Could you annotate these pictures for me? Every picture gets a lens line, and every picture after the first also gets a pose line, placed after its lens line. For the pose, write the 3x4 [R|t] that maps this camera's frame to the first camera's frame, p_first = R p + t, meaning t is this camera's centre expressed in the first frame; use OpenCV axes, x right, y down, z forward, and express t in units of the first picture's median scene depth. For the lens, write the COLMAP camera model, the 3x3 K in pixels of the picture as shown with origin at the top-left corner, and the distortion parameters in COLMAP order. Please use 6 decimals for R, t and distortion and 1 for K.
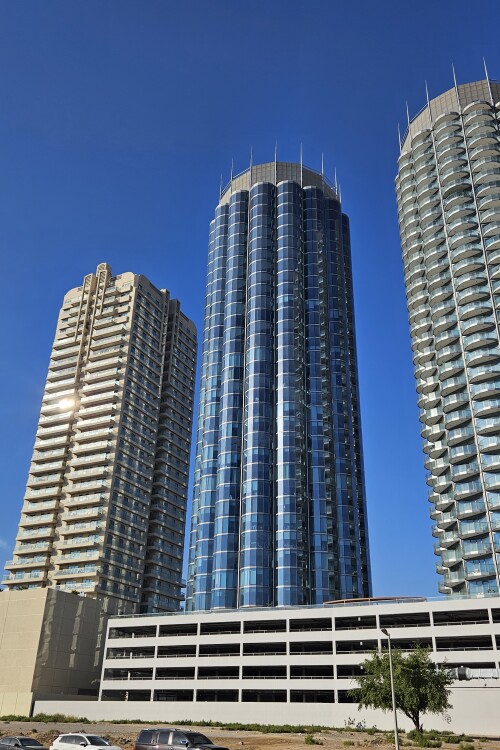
lens RADIAL K [[648.7, 0, 253.8], [0, 648.7, 382.5], [0, 0, 1]] dist [0.089016, -0.112839]
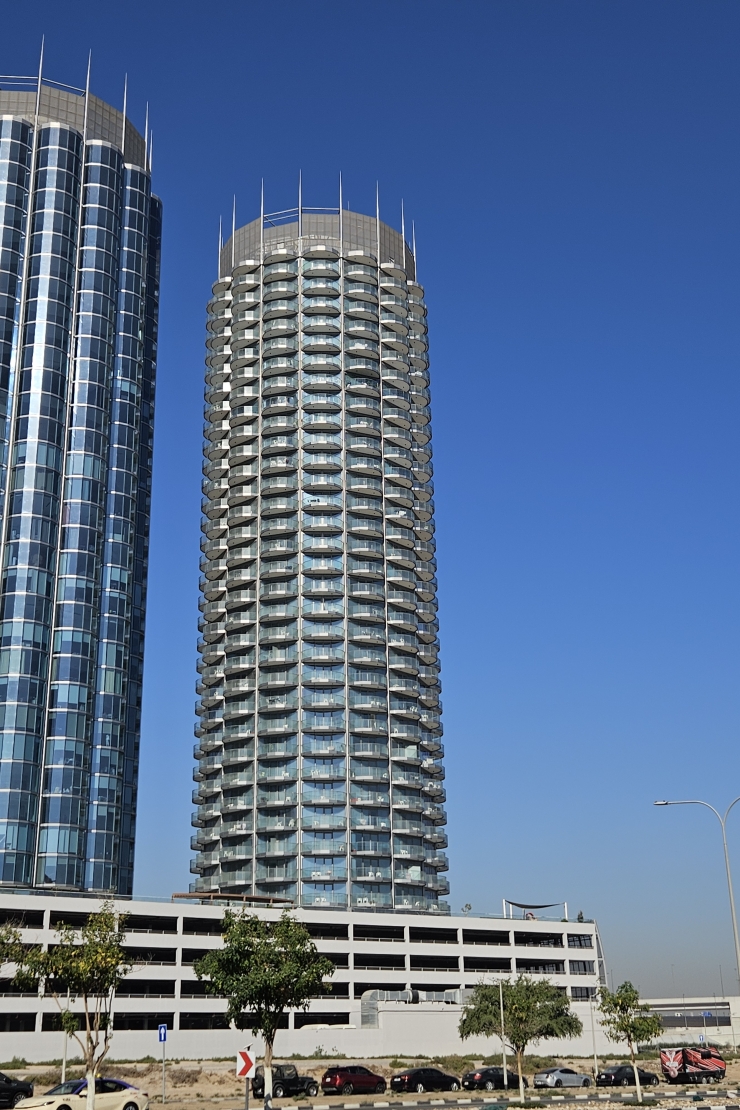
lens RADIAL K [[1329.0, 0, 357.1], [0, 1329.0, 547.1], [0, 0, 1]] dist [0.085700, -0.076478]
pose [[0.413291, 0.294056, 0.861813, -0.916457], [-0.392186, 0.911629, -0.122976, 0.075853], [-0.821815, -0.287166, 0.492093, 0.186923]]
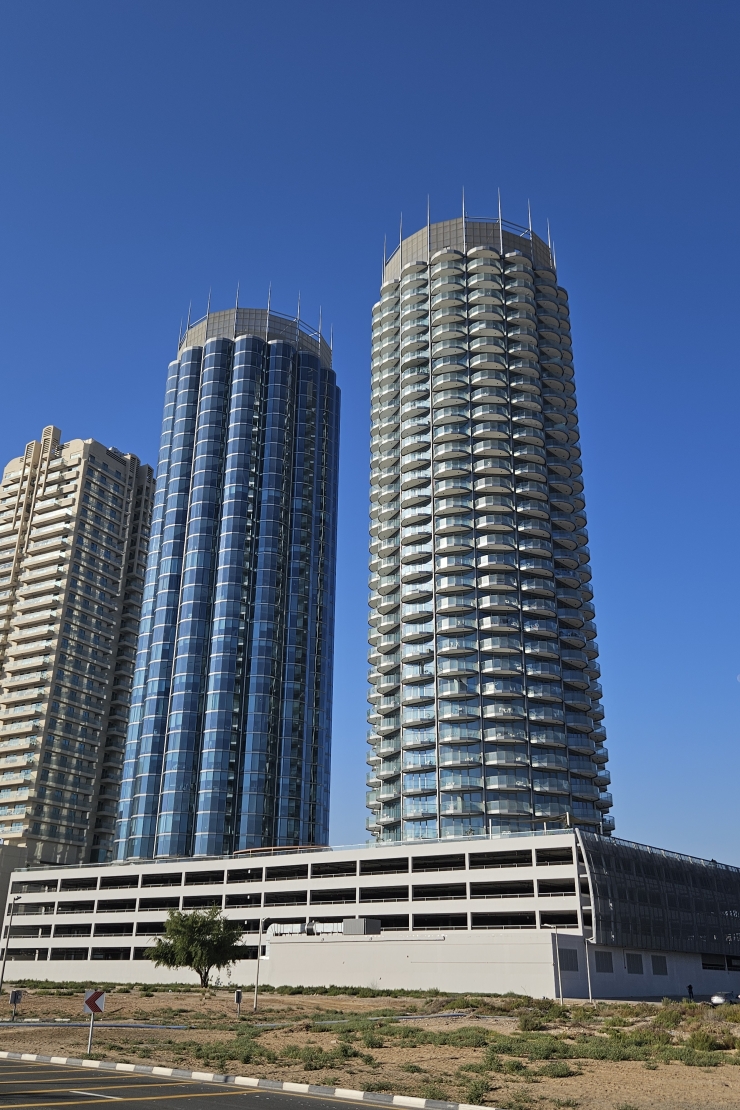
lens RADIAL K [[960.5, 0, 370.0], [0, 960.5, 555.0], [0, 0, 1]] dist [0.092942, -0.113198]
pose [[0.998825, -0.025155, -0.041414, 0.284556], [0.027534, 0.997942, 0.057904, -0.115618], [0.039872, -0.058976, 0.997463, -0.242068]]
